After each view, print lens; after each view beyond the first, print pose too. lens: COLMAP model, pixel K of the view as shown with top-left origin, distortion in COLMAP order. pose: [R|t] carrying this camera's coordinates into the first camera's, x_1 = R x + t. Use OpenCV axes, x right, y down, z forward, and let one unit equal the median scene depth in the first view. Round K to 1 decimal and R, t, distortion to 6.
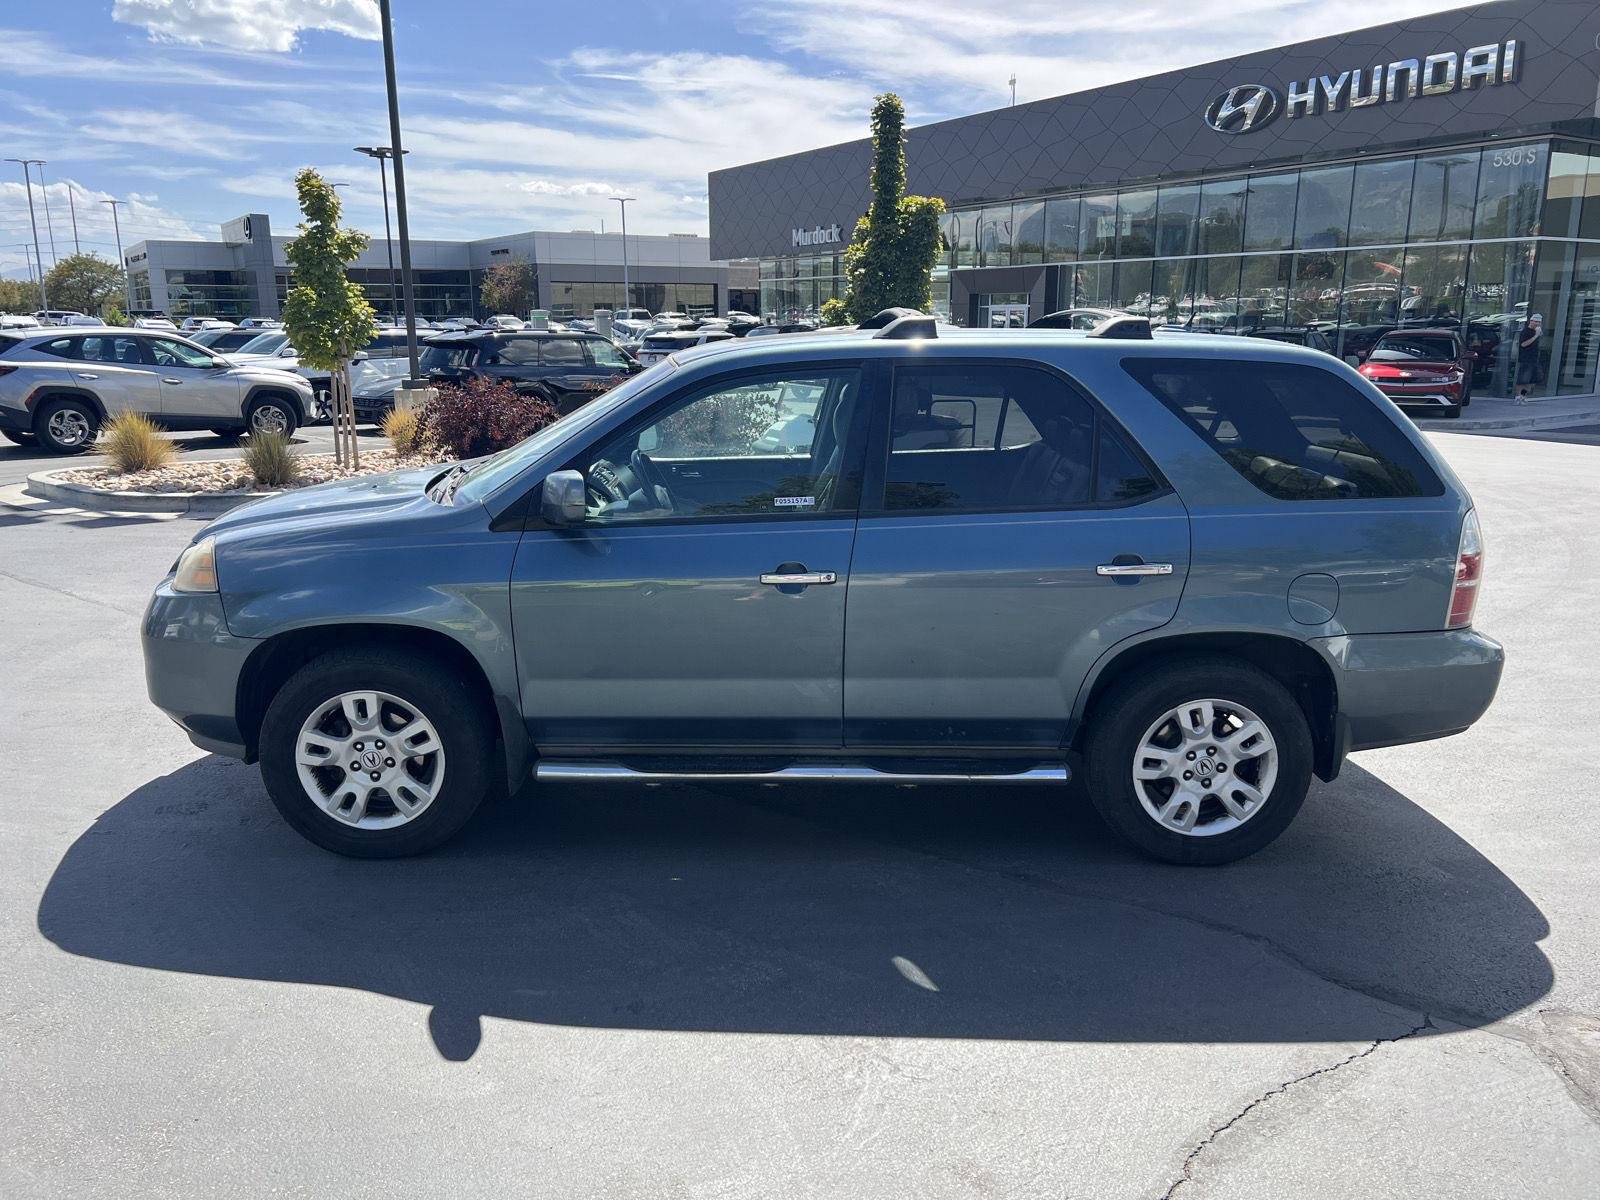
lens RADIAL K [[1190.9, 0, 829.3], [0, 1190.9, 605.8], [0, 0, 1]] dist [0.049251, -0.050722]
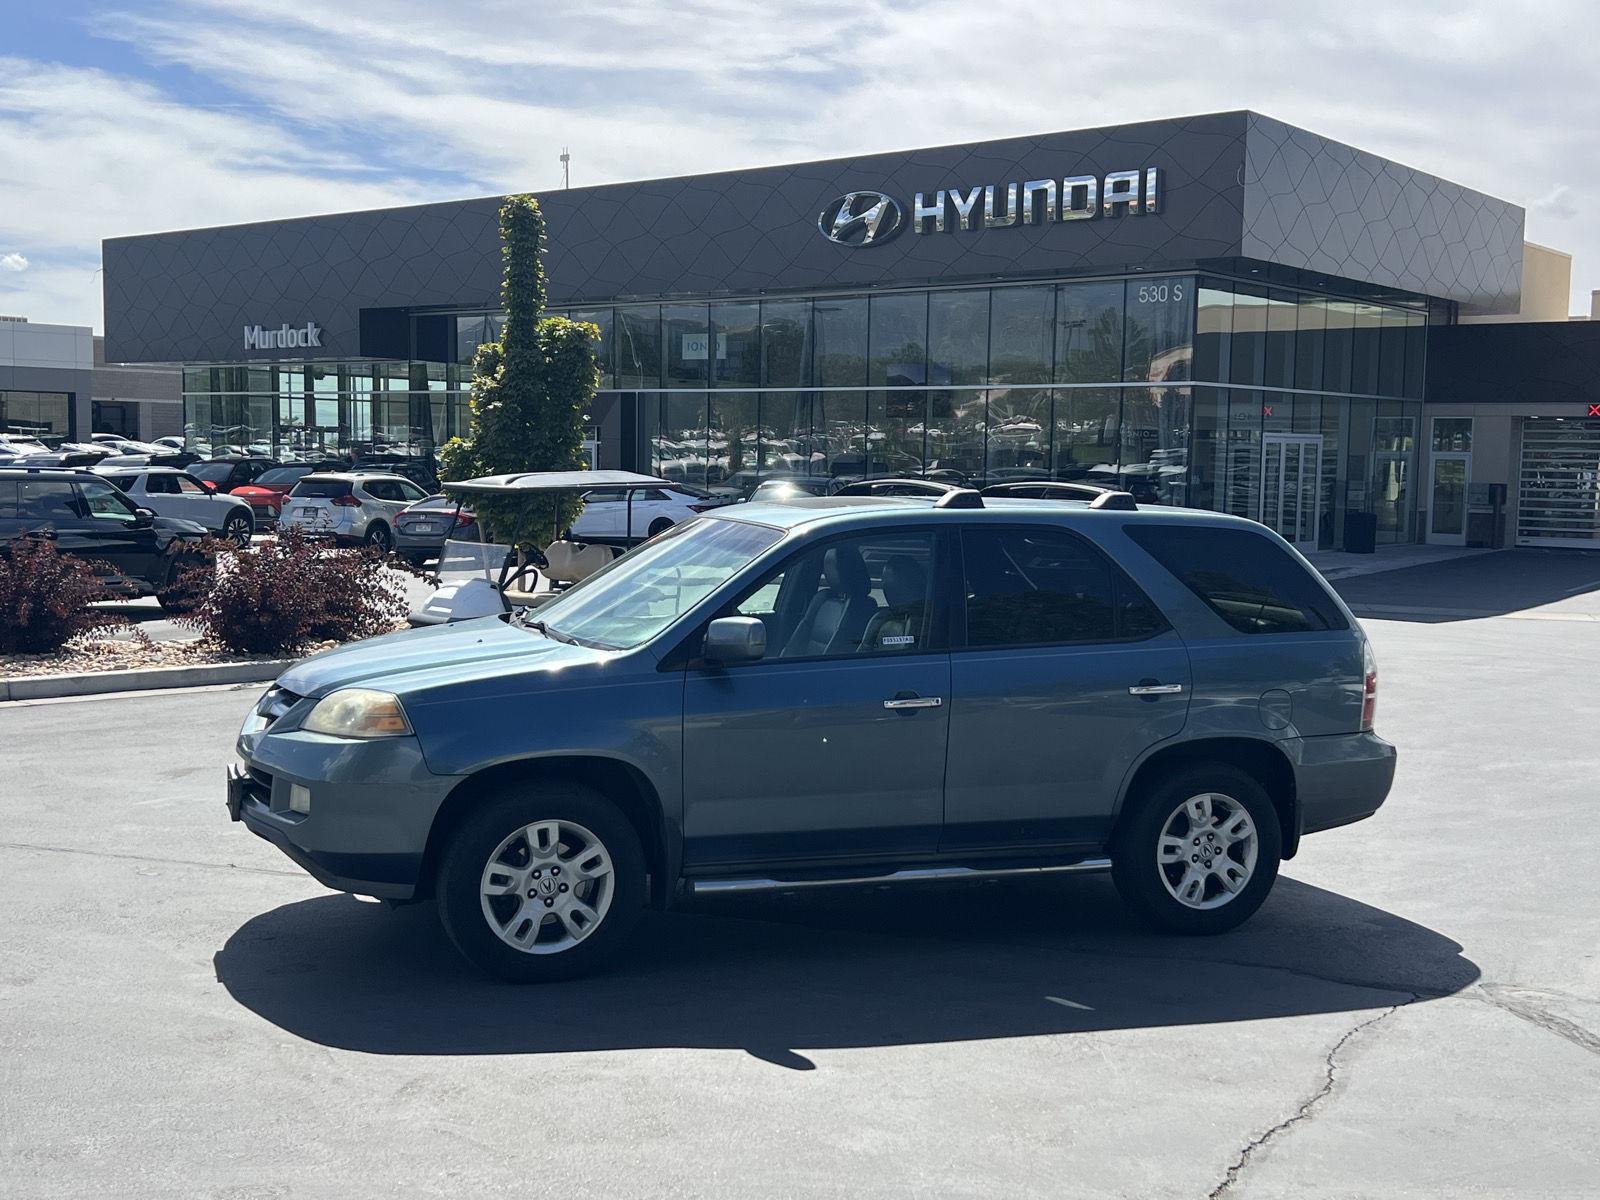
lens RADIAL K [[1865.0, 0, 778.9], [0, 1865.0, 596.5], [0, 0, 1]] dist [0.184197, -0.554248]
pose [[0.939358, -0.011747, 0.342736, -0.759020], [0.064313, 0.987716, -0.142413, 0.123562], [-0.336853, 0.155819, 0.928575, -0.690763]]
